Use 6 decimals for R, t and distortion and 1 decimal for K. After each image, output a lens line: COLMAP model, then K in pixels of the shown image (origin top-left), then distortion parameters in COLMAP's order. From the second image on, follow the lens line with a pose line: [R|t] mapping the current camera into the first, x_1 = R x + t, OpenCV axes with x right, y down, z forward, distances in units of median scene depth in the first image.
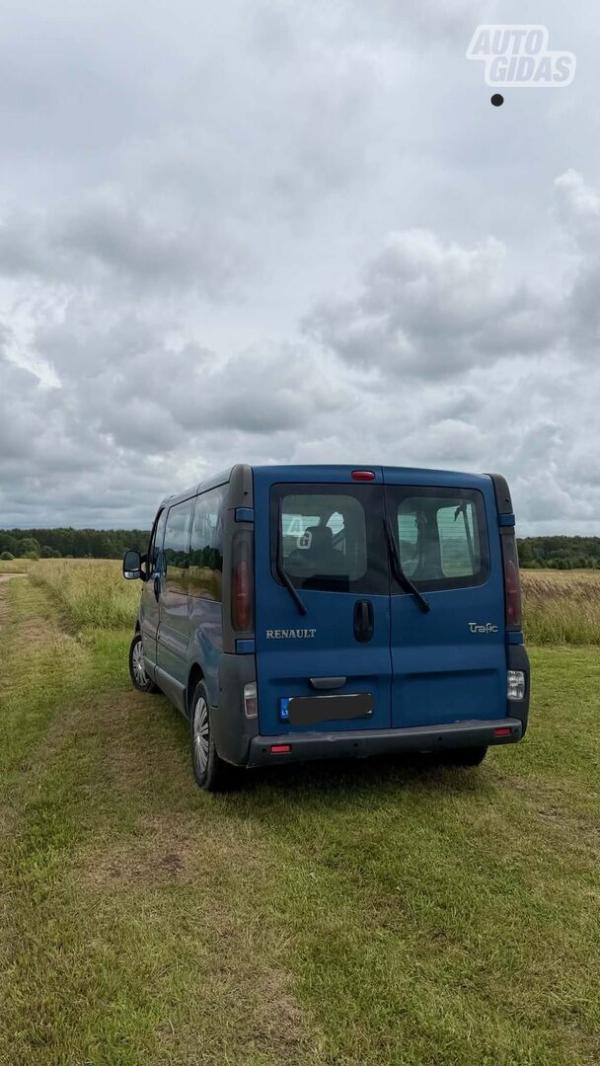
lens RADIAL K [[806.4, 0, 300.0], [0, 806.4, 533.0], [0, 0, 1]] dist [0.030673, 0.001218]
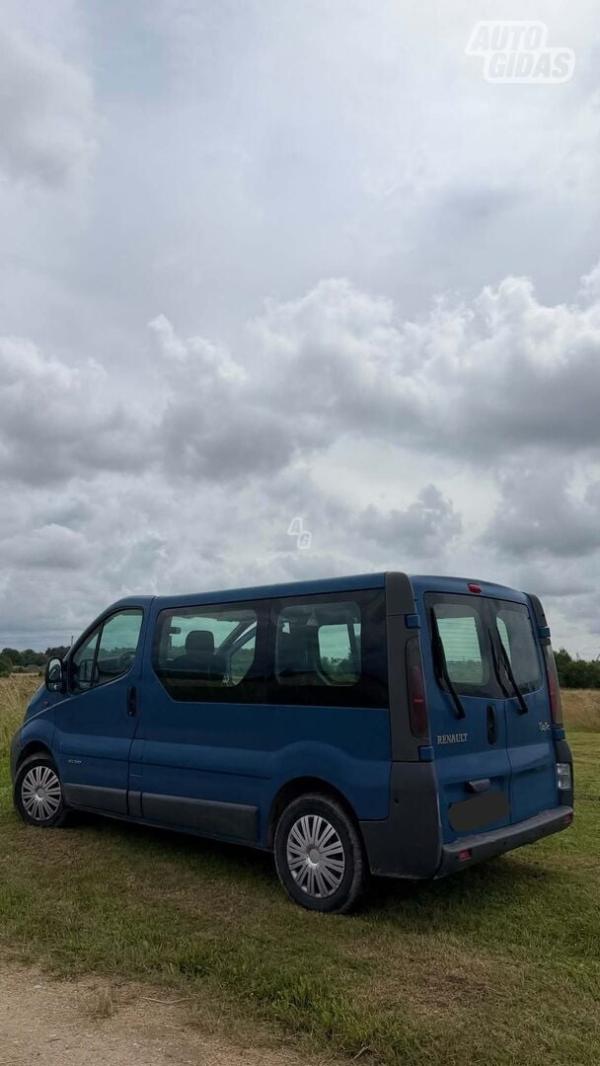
lens RADIAL K [[781.5, 0, 300.0], [0, 781.5, 533.0], [0, 0, 1]] dist [0.005798, 0.000603]
pose [[0.859644, 0.085691, 0.503656, -0.646547], [-0.016765, 0.990034, -0.139828, 0.006644], [-0.510619, 0.111758, 0.852513, 0.198471]]
